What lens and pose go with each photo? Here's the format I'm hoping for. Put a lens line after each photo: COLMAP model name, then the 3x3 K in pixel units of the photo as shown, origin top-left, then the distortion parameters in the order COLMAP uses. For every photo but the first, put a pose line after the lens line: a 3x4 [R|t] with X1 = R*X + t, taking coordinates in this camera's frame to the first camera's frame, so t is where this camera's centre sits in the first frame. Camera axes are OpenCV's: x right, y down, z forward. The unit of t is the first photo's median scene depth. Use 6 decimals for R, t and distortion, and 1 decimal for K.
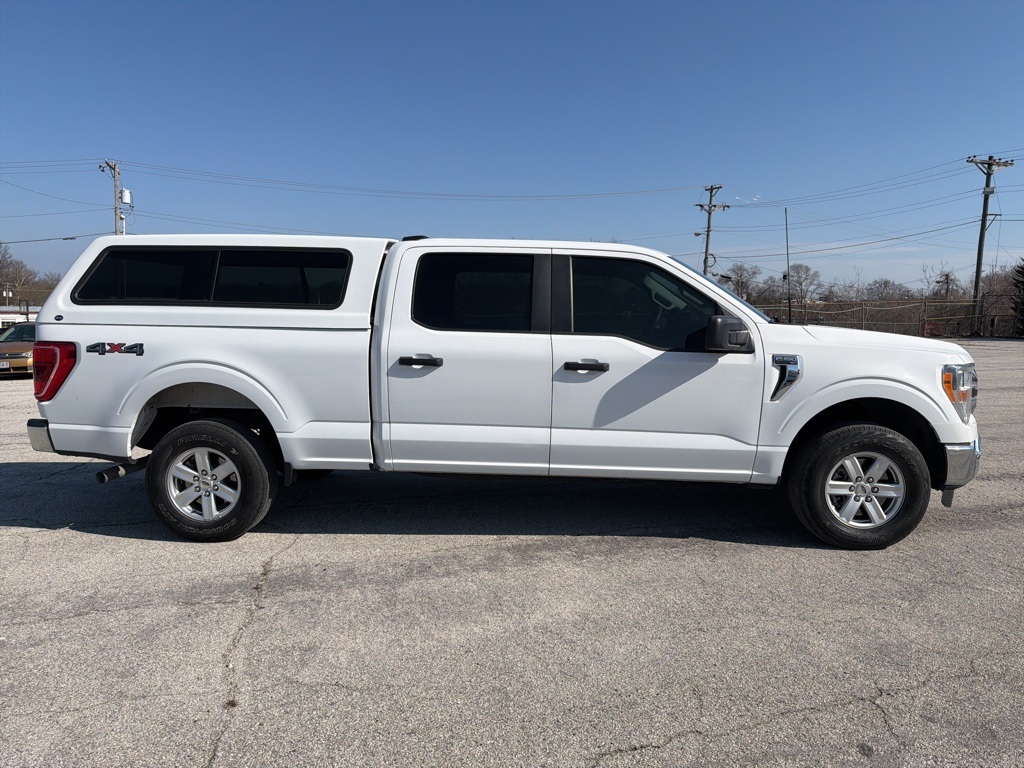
lens RADIAL K [[721.8, 0, 512.5], [0, 721.8, 386.7], [0, 0, 1]] dist [0.049975, -0.068790]
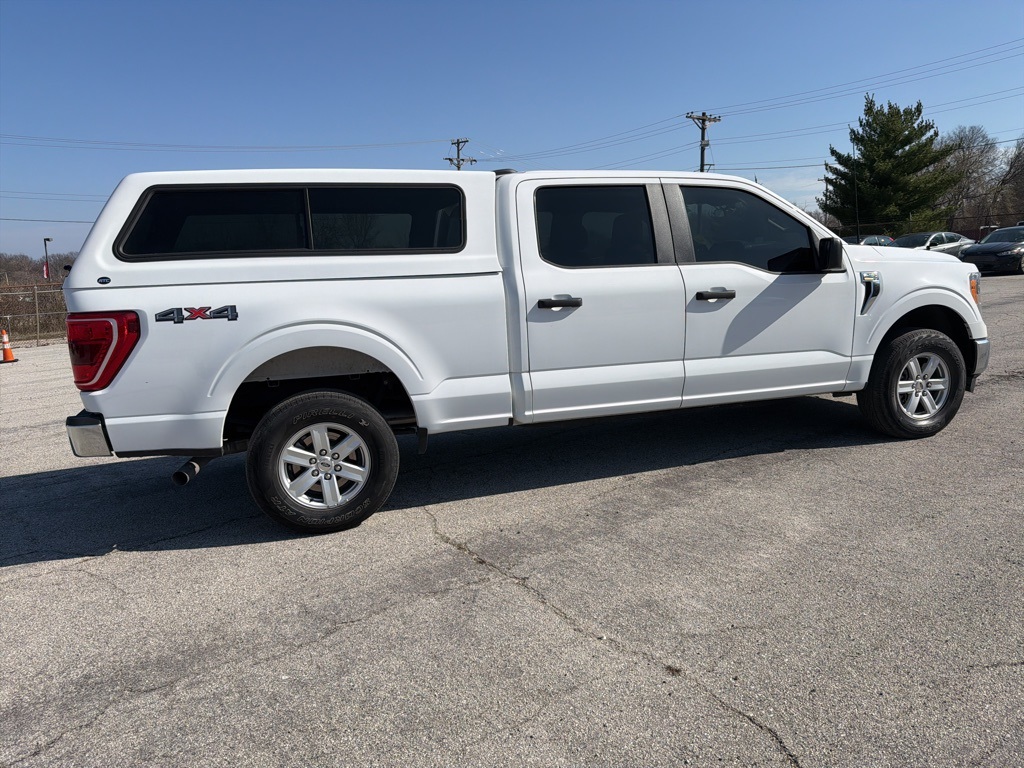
lens RADIAL K [[721.8, 0, 510.4], [0, 721.8, 383.4], [0, 0, 1]] dist [0.049975, -0.068790]
pose [[0.936045, -0.108468, 0.334746, -0.499127], [0.090630, 0.993525, 0.068508, -0.000659], [-0.340009, -0.033789, 0.939815, 0.133530]]
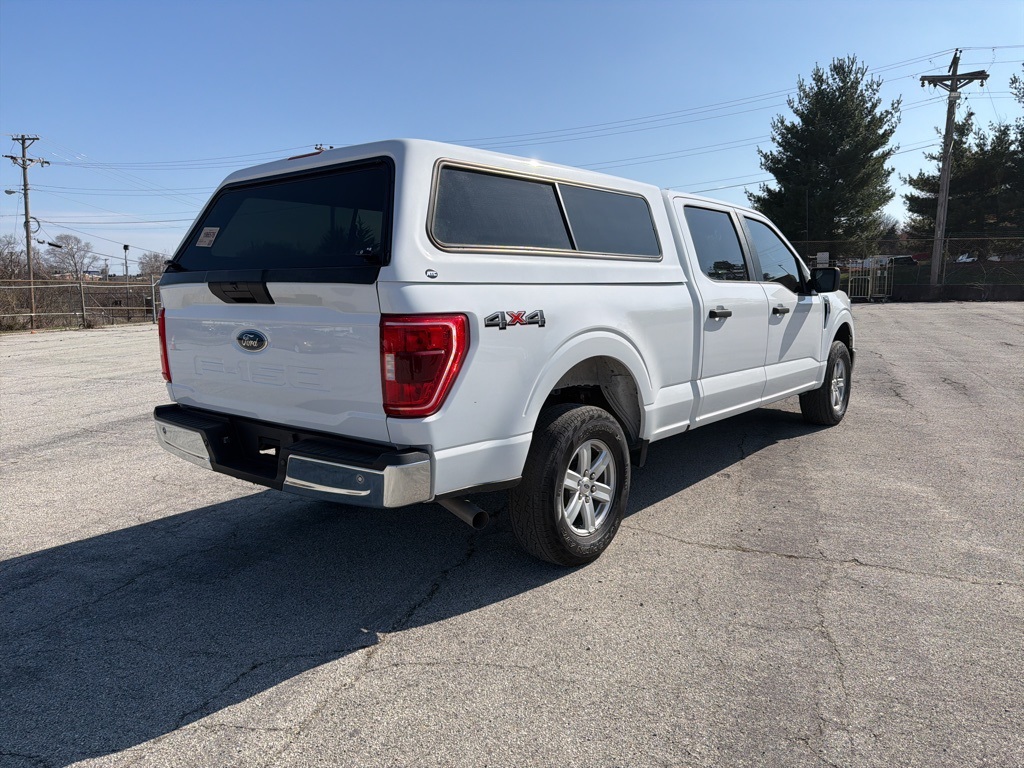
lens RADIAL K [[721.8, 0, 515.7], [0, 721.8, 383.4], [0, 0, 1]] dist [0.049975, -0.068790]
pose [[0.593287, -0.124794, 0.795259, -1.080481], [0.099927, 0.991687, 0.081069, -0.047796], [-0.798765, 0.031370, 0.600825, 0.603686]]
